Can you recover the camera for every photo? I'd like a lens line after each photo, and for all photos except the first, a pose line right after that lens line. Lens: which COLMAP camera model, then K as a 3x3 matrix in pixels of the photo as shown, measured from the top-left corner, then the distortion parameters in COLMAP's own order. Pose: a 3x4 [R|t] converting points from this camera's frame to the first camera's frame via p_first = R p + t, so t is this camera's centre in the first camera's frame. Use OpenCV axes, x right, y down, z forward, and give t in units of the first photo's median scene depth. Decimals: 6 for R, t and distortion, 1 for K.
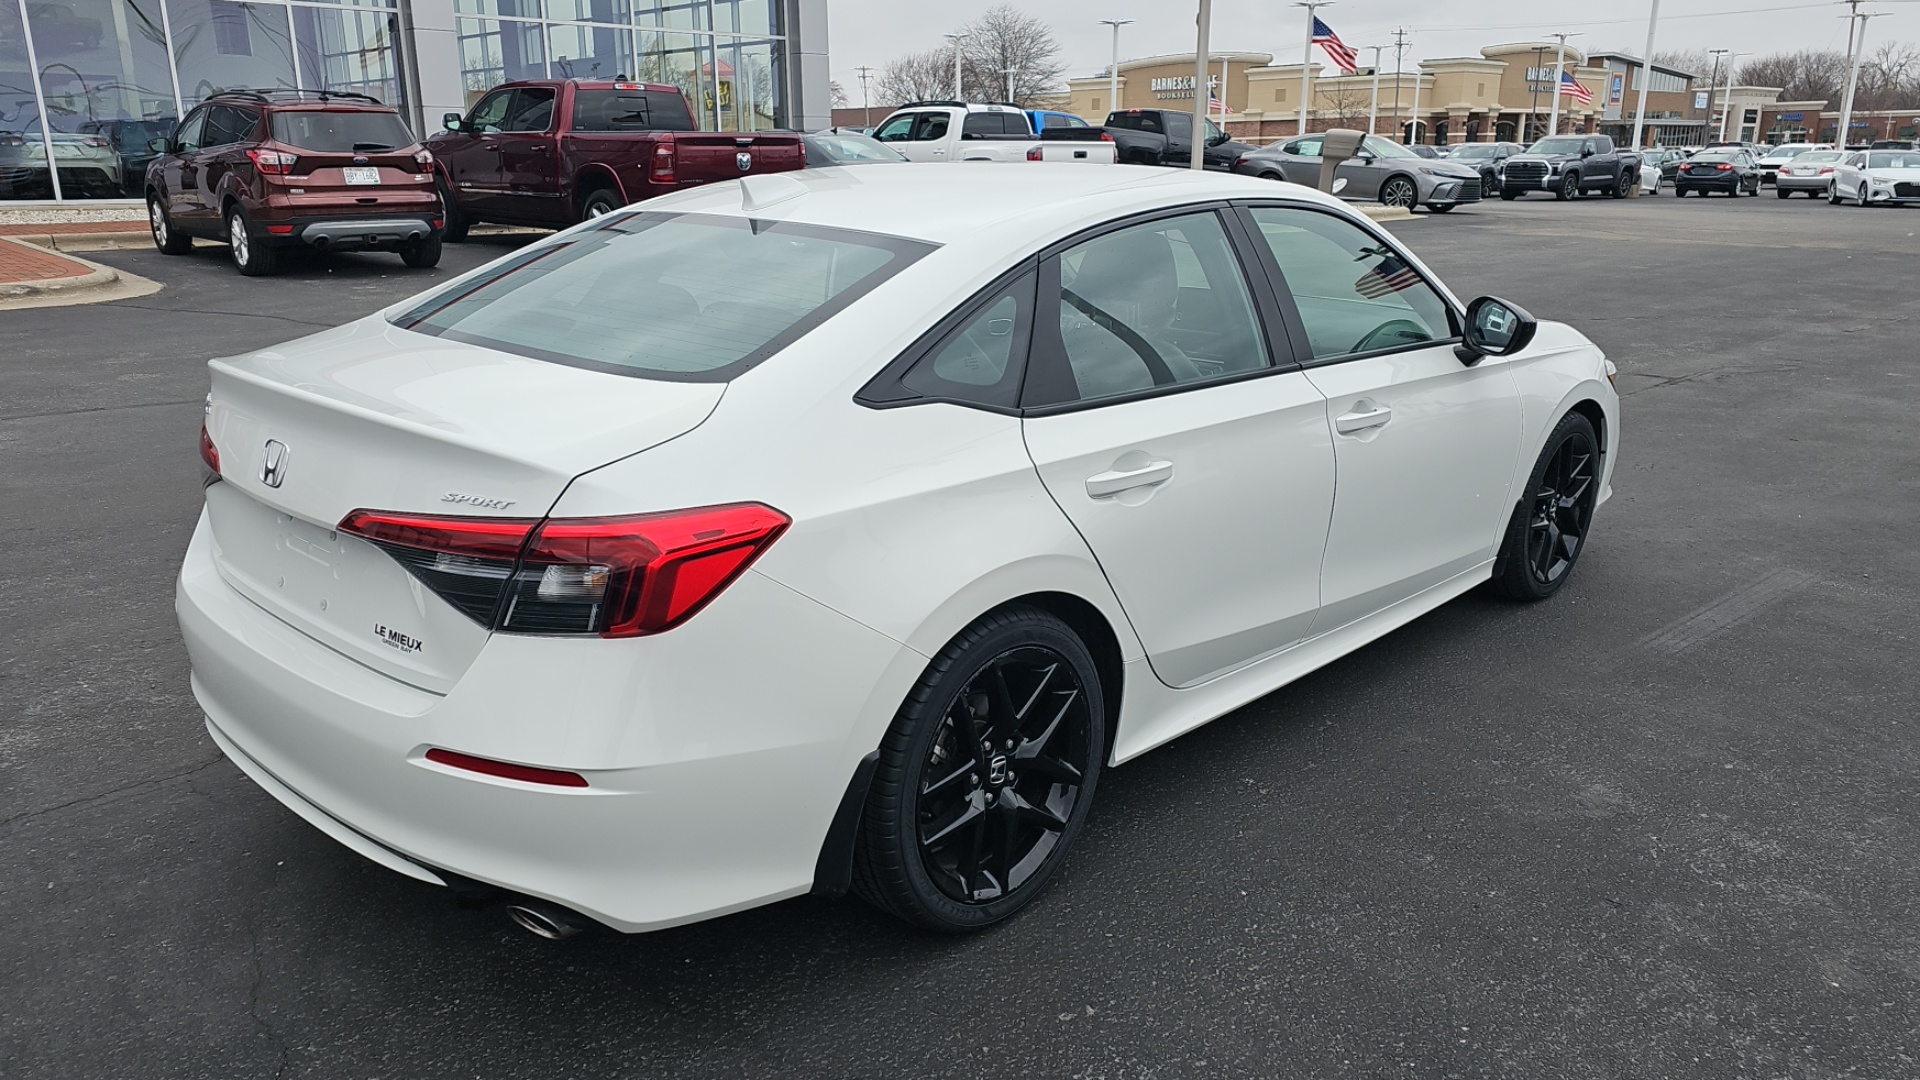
lens RADIAL K [[1363.5, 0, 973.3], [0, 1363.5, 543.8], [0, 0, 1]] dist [0.059551, -0.042643]
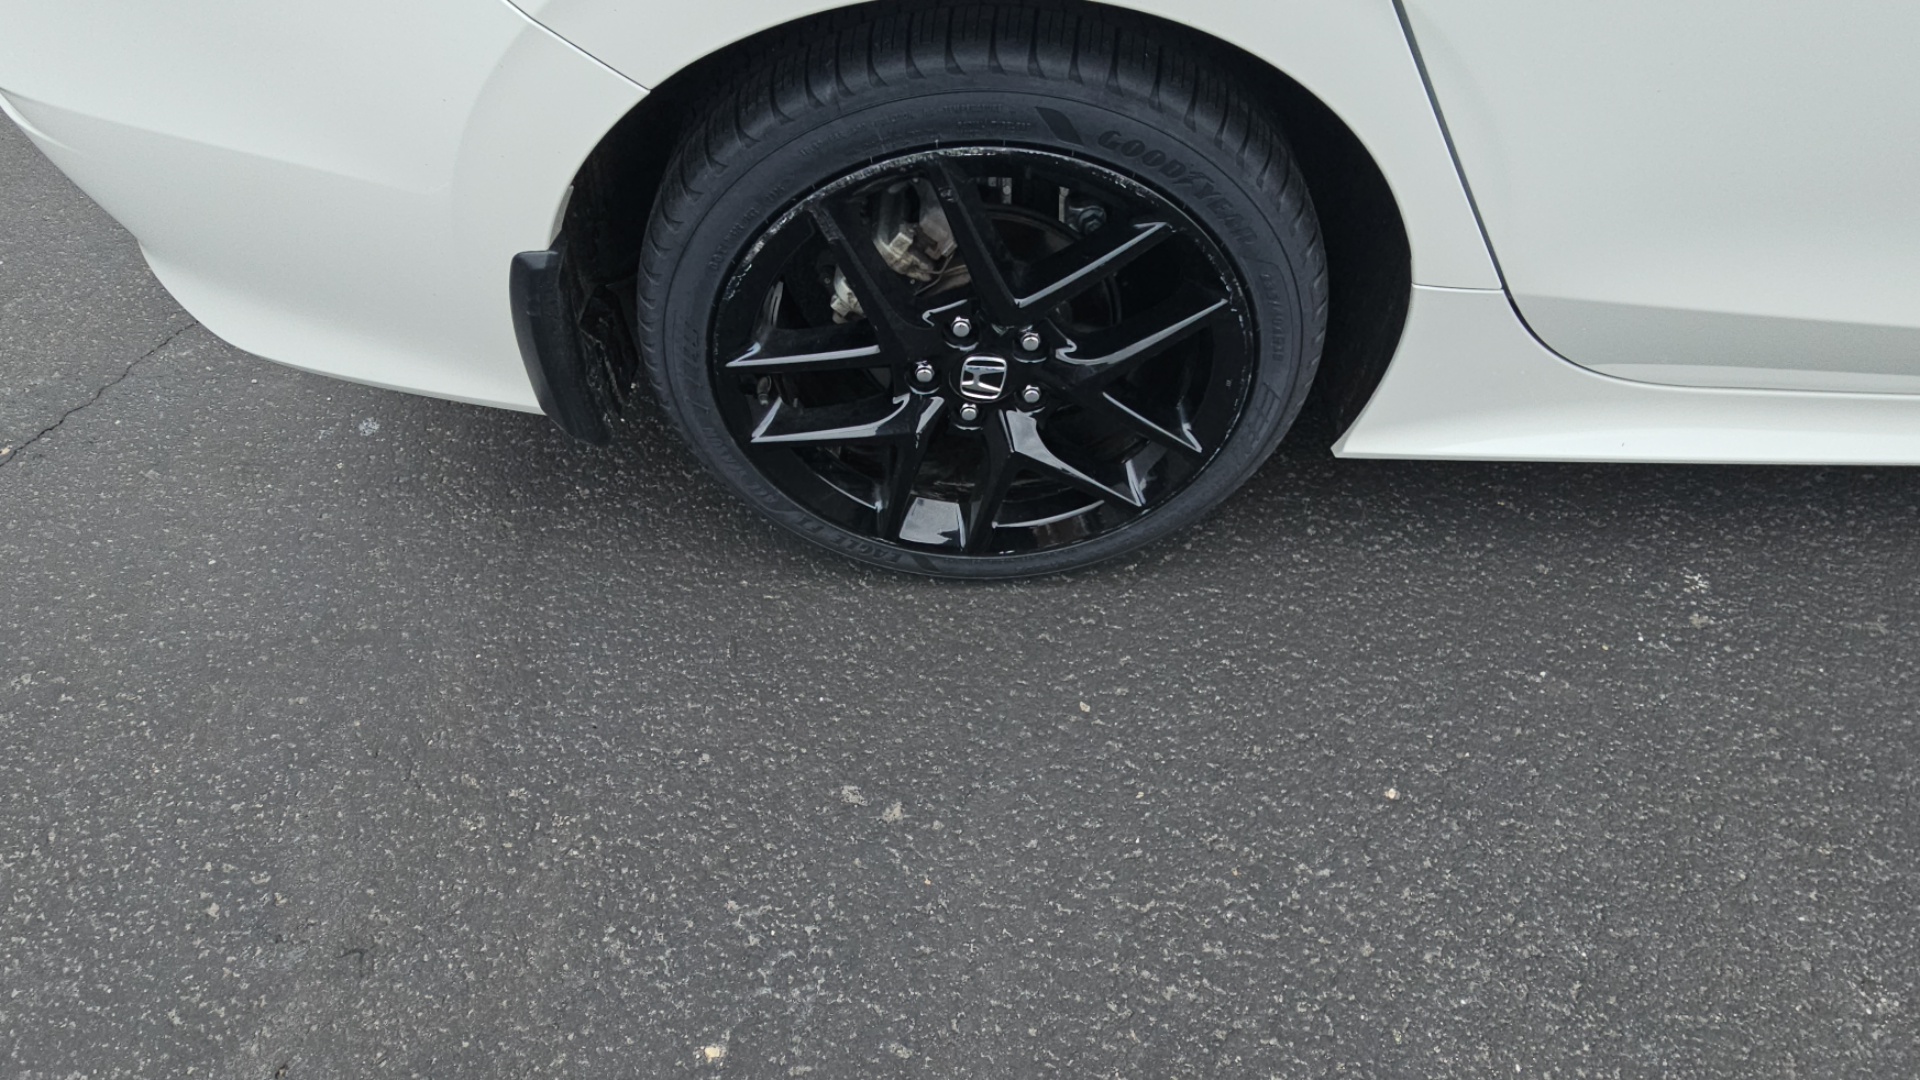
lens RADIAL K [[899.7, 0, 977.0], [0, 899.7, 549.7], [0, 0, 1]] dist [0.010731, -0.007821]
pose [[0.683765, 0.589100, -0.430612, 0.201293], [-0.195104, 0.716230, 0.670036, -0.011544], [0.703136, -0.374133, 0.604669, 0.789926]]
